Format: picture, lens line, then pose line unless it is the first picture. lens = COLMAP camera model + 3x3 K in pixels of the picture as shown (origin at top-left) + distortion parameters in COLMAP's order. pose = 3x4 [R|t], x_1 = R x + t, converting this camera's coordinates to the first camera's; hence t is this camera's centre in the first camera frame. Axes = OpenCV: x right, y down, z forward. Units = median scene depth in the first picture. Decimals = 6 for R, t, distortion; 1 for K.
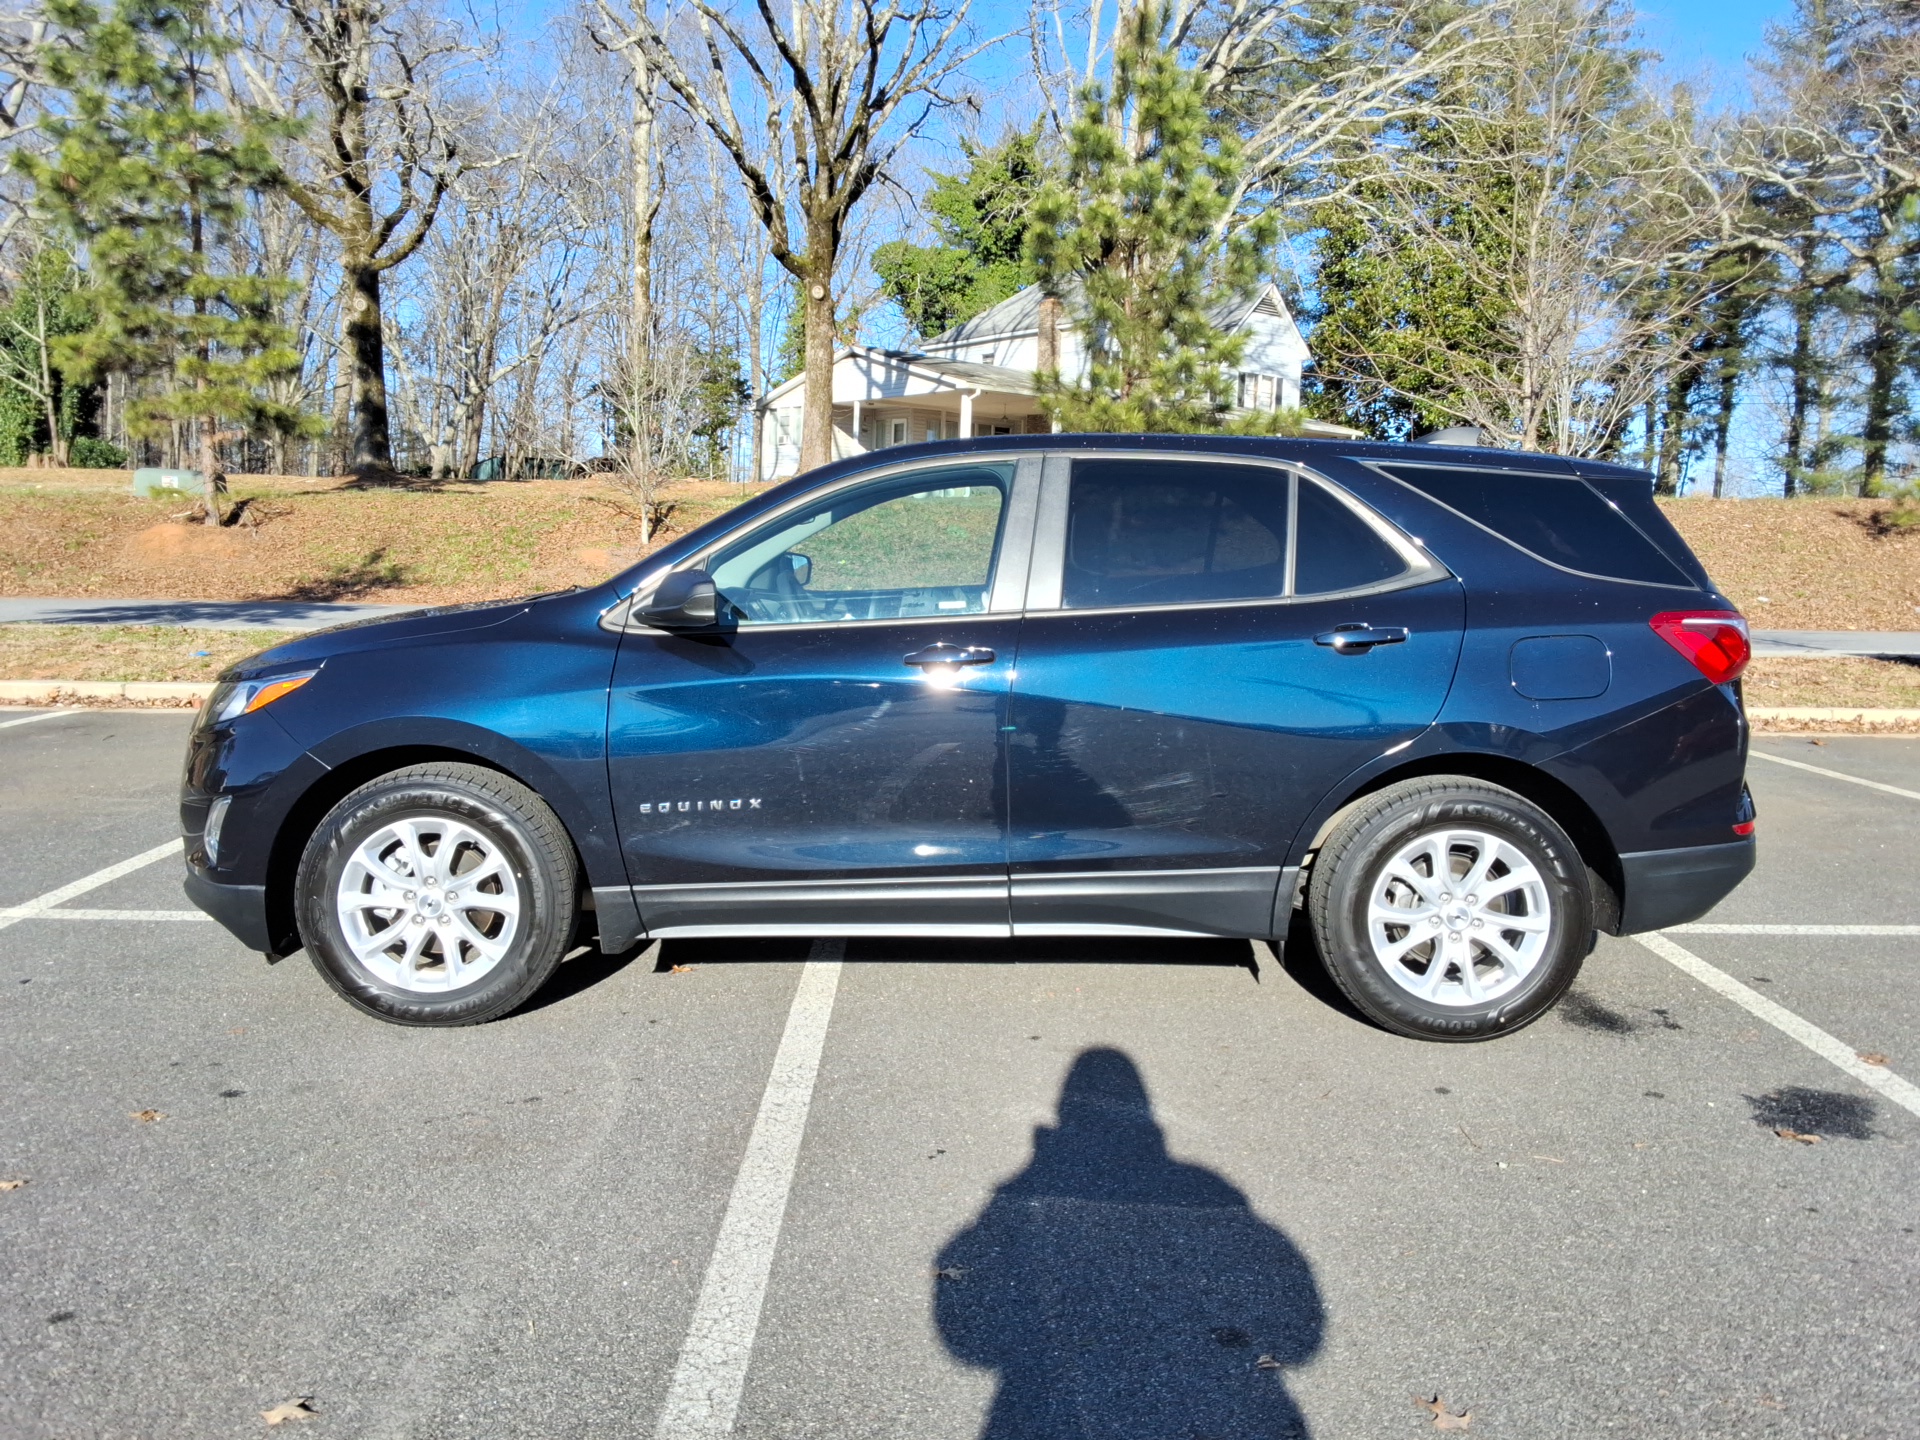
lens RADIAL K [[1528.0, 0, 970.9], [0, 1528.0, 705.0], [0, 0, 1]] dist [0.114651, -0.174565]
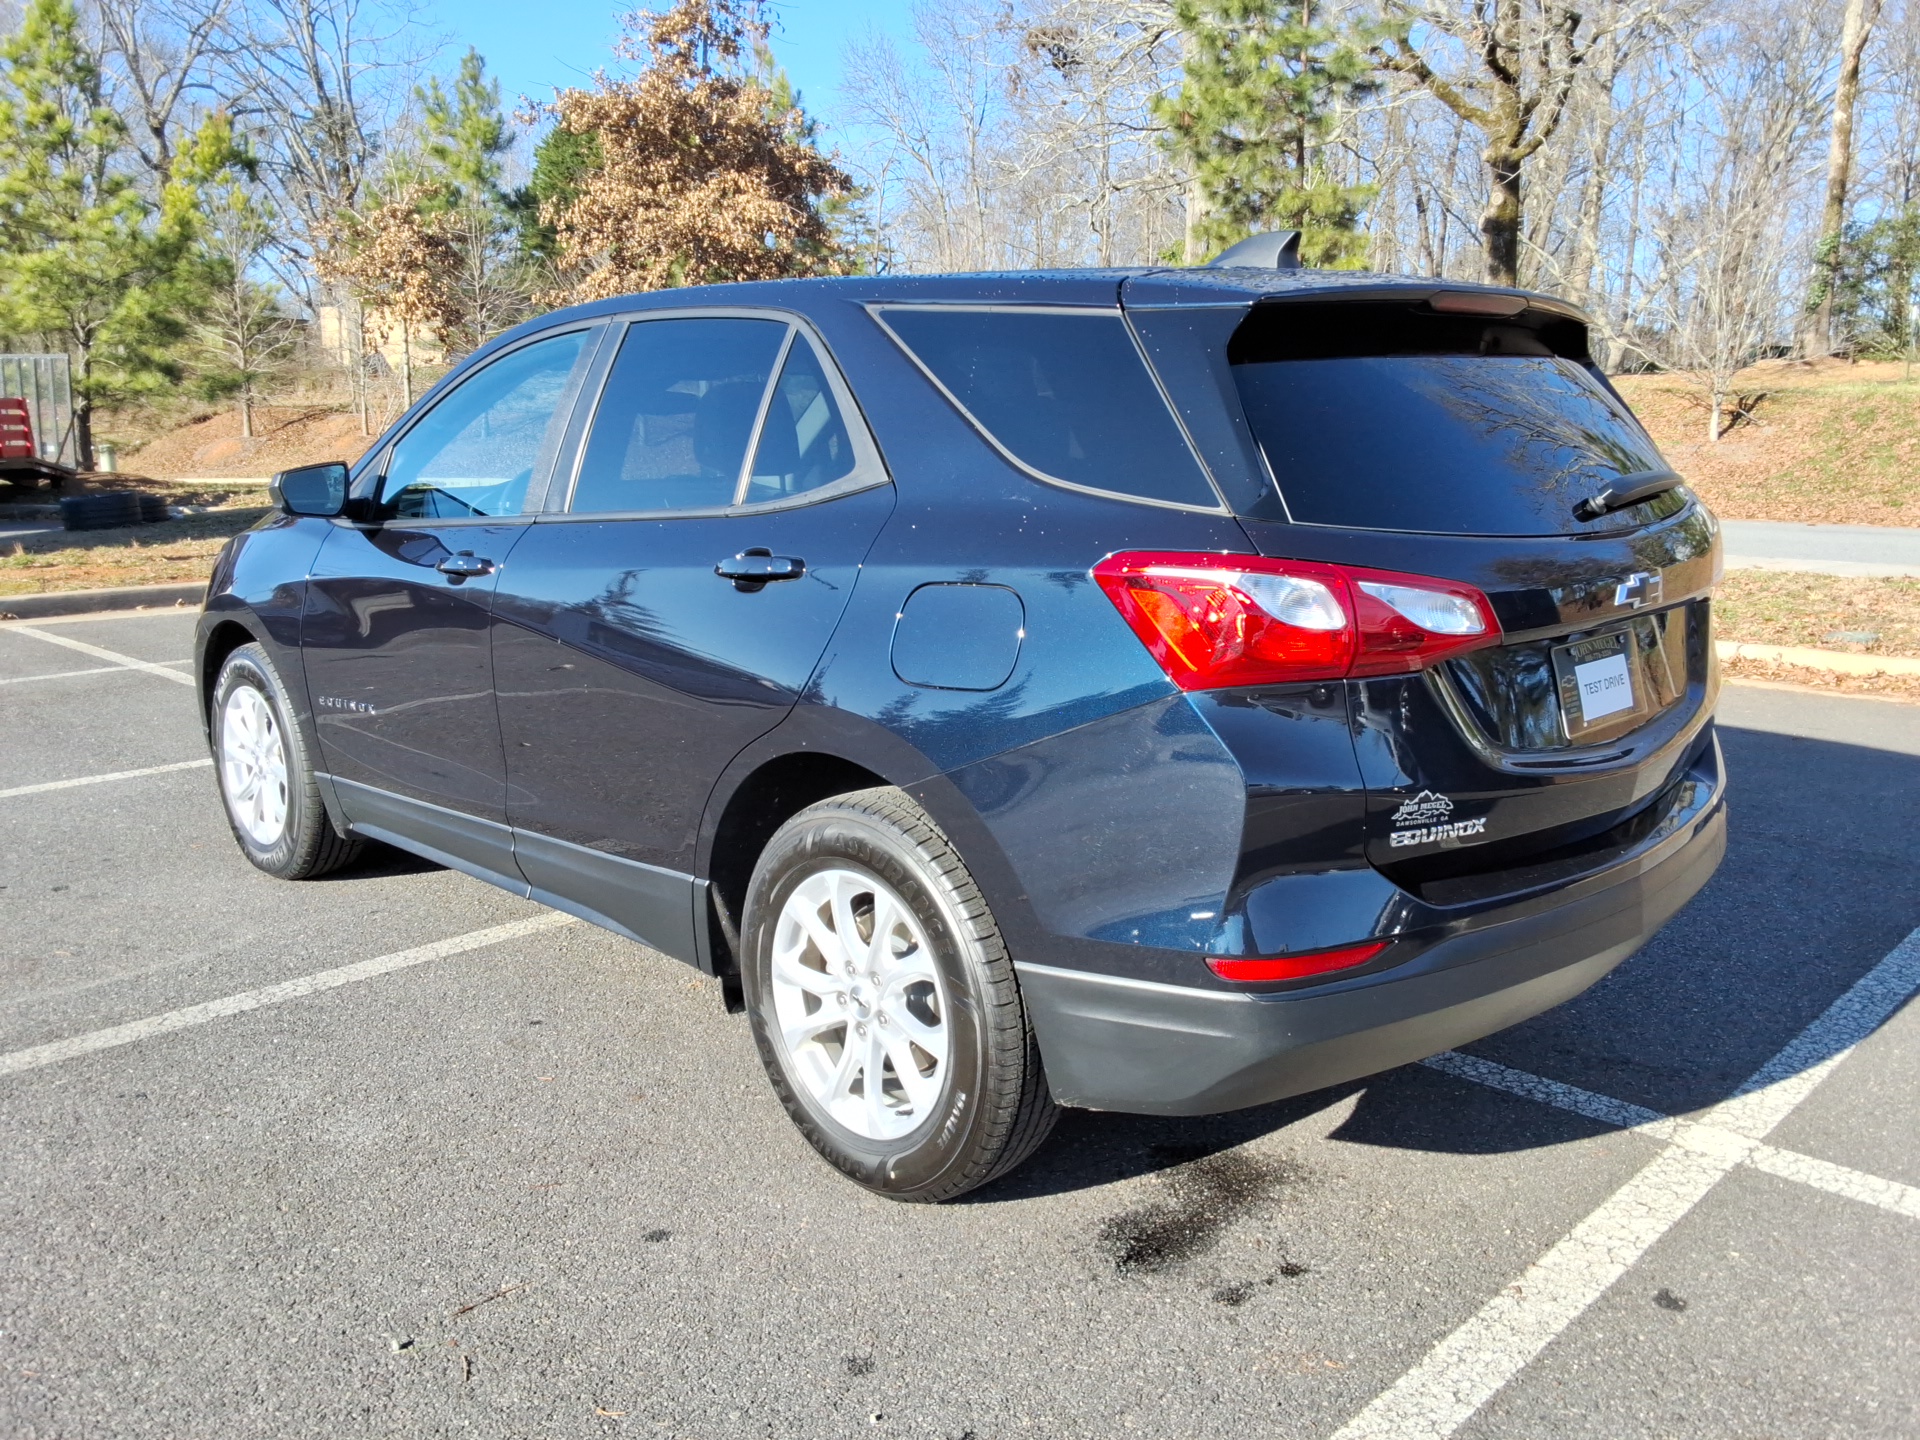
lens RADIAL K [[1528.0, 0, 970.9], [0, 1528.0, 705.0], [0, 0, 1]] dist [0.114651, -0.174565]
pose [[0.703088, 0.112531, -0.702142, 0.095426], [-0.069076, 0.993538, 0.090063, -0.006047], [0.707740, -0.014821, 0.706318, 0.069207]]
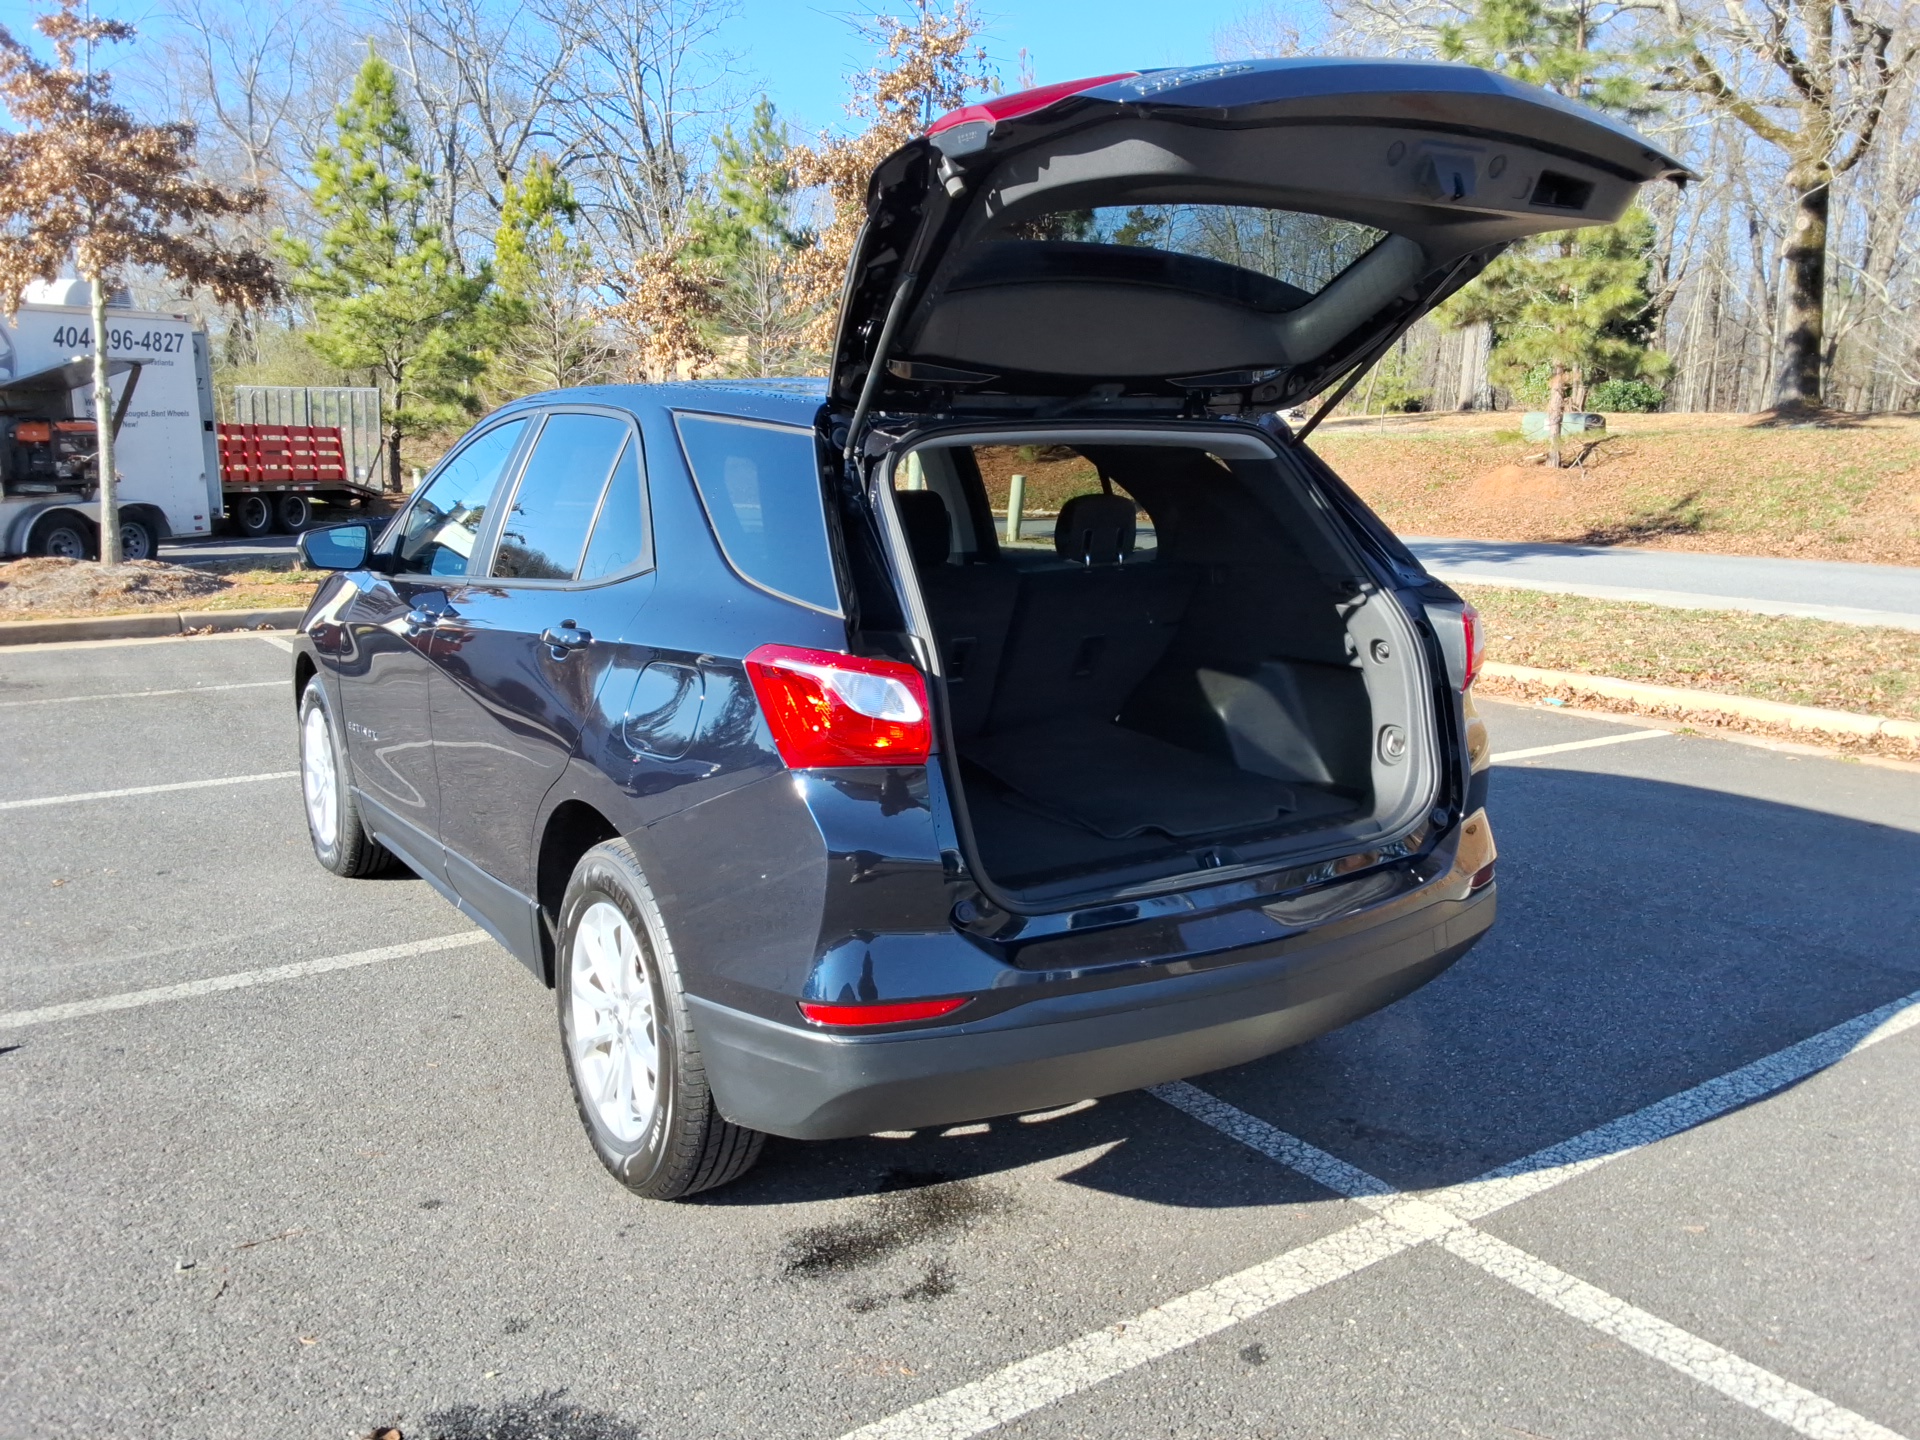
lens RADIAL K [[1528.0, 0, 970.9], [0, 1528.0, 705.0], [0, 0, 1]] dist [0.114651, -0.174565]
pose [[0.556793, 0.128807, -0.820603, 0.121429], [-0.096219, 0.991255, 0.090308, -0.011951], [0.825059, 0.028675, 0.564318, 0.085836]]
